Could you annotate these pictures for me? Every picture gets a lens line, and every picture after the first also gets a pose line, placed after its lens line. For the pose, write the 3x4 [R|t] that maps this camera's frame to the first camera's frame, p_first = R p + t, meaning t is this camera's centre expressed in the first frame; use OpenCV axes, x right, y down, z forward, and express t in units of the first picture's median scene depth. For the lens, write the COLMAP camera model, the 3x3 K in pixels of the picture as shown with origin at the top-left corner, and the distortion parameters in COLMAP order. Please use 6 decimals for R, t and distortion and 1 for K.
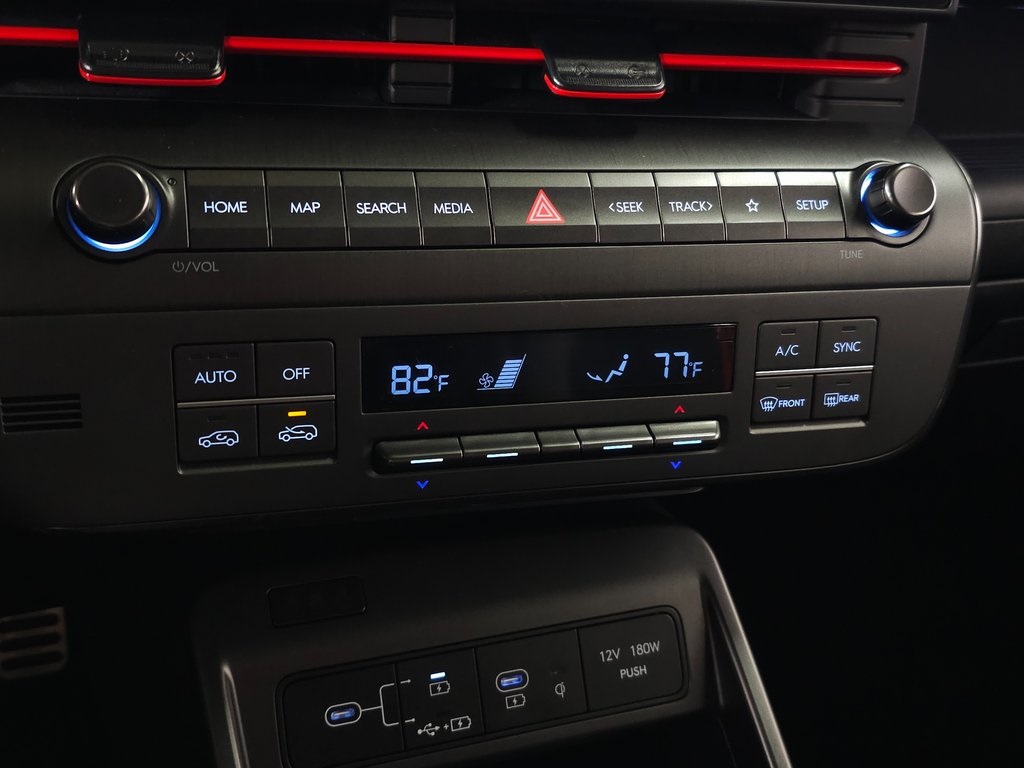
lens RADIAL K [[1087.7, 0, 512.0], [0, 1087.7, 384.0], [0, 0, 1]] dist [0.154605, -0.436065]
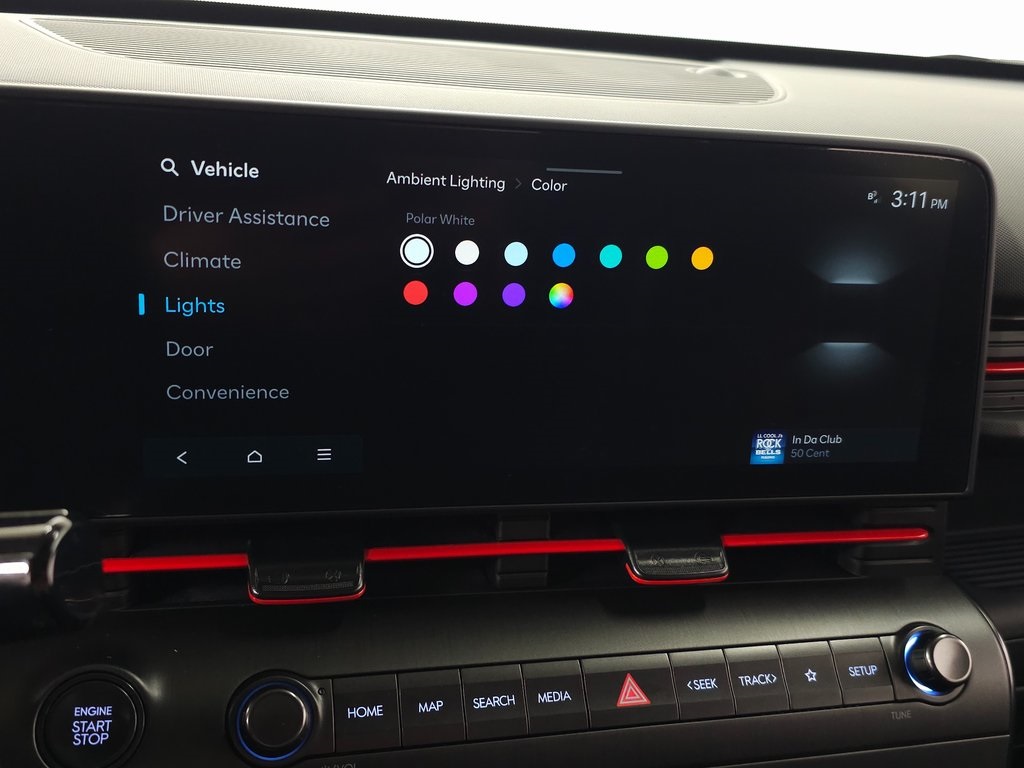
lens RADIAL K [[1034.0, 0, 506.1], [0, 1034.0, 377.9], [0, 0, 1]] dist [0.027158, -0.024891]
pose [[0.999286, -0.012594, -0.035613, -0.057850], [0.004922, 0.978157, -0.207811, -0.247257], [0.037452, 0.207488, 0.977520, -0.138691]]
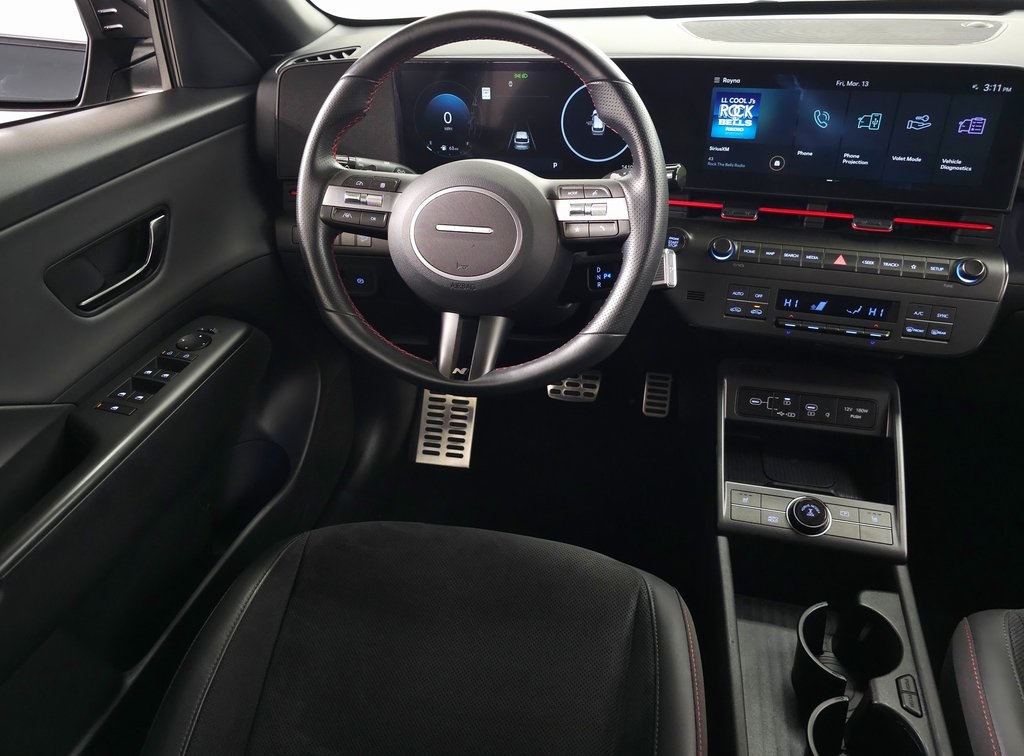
lens RADIAL K [[714.9, 0, 512.0], [0, 714.9, 378.0], [0, 0, 1]] dist [0.034326, -0.044268]
pose [[0.810936, 0.192471, -0.552574, 0.502763], [-0.191471, 0.979648, 0.060233, 0.263415], [0.552922, 0.056957, 0.831284, -1.429791]]
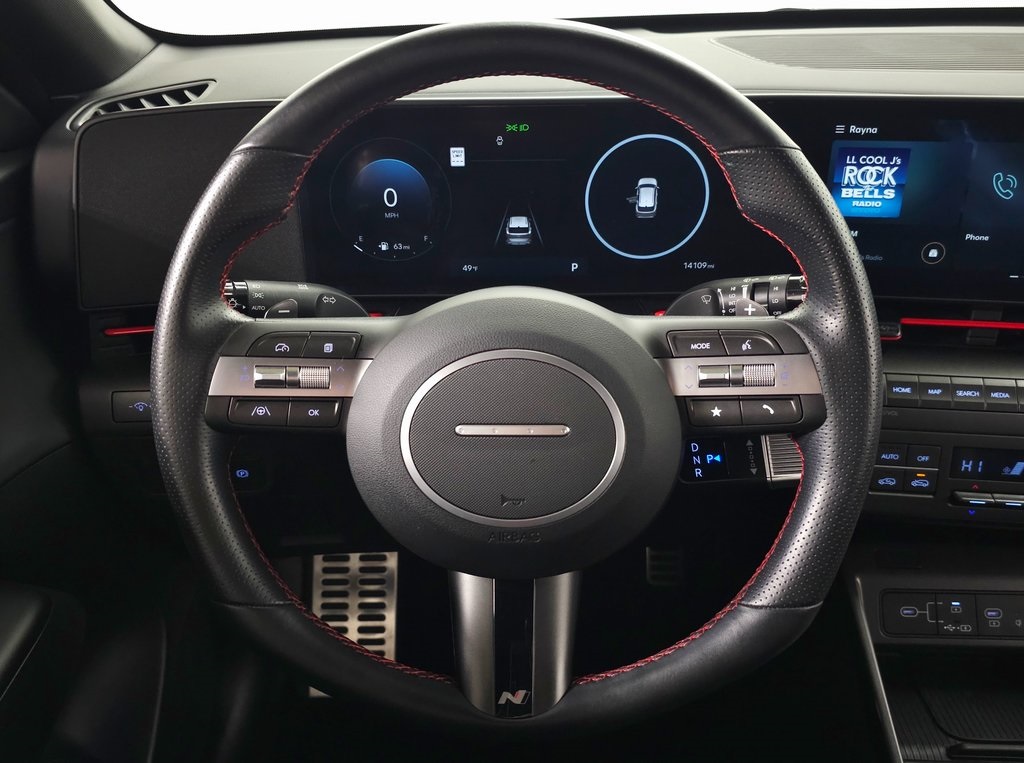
lens RADIAL K [[838.3, 0, 500.7], [0, 838.3, 382.1], [0, 0, 1]] dist [0.048269, -0.077064]
pose [[0.915908, 0.081315, -0.393066, -0.304228], [-0.104327, 0.993836, -0.037502, -0.009307], [0.387593, 0.075356, 0.918745, -1.003353]]
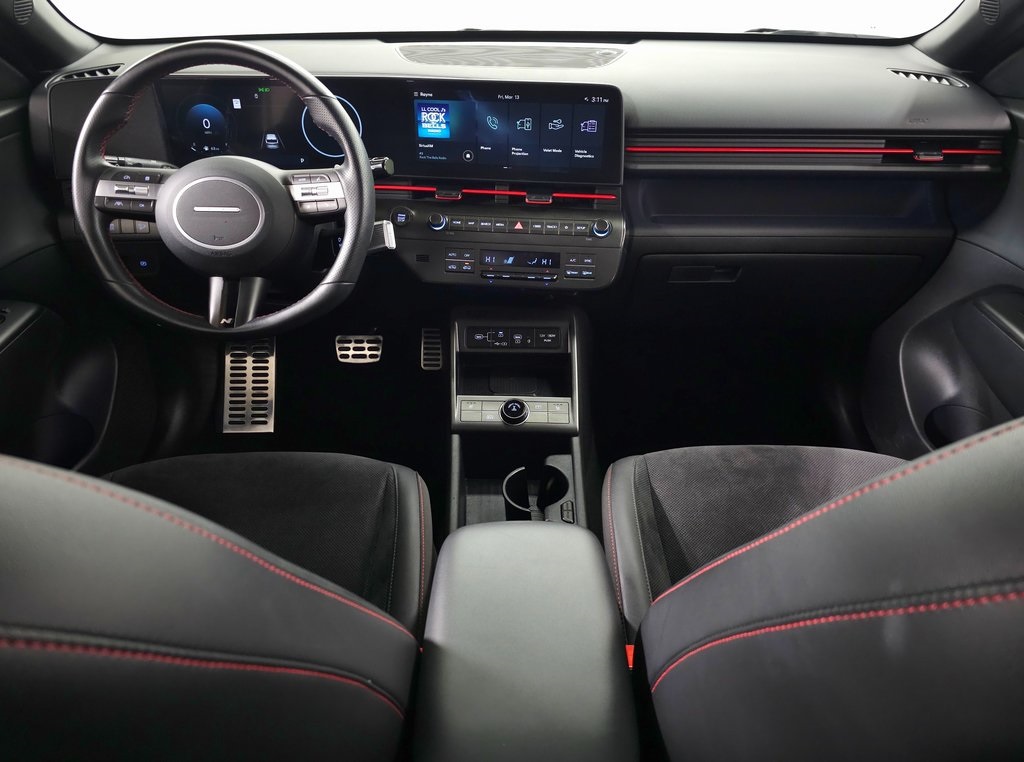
lens RADIAL K [[703.0, 0, 520.5], [0, 703.0, 380.2], [0, 0, 1]] dist [0.050785, -0.058584]
pose [[0.929188, 0.111347, -0.352437, 1.170905], [-0.108057, 0.993720, 0.029062, 0.415415], [0.353460, 0.011080, 0.935384, -1.850847]]
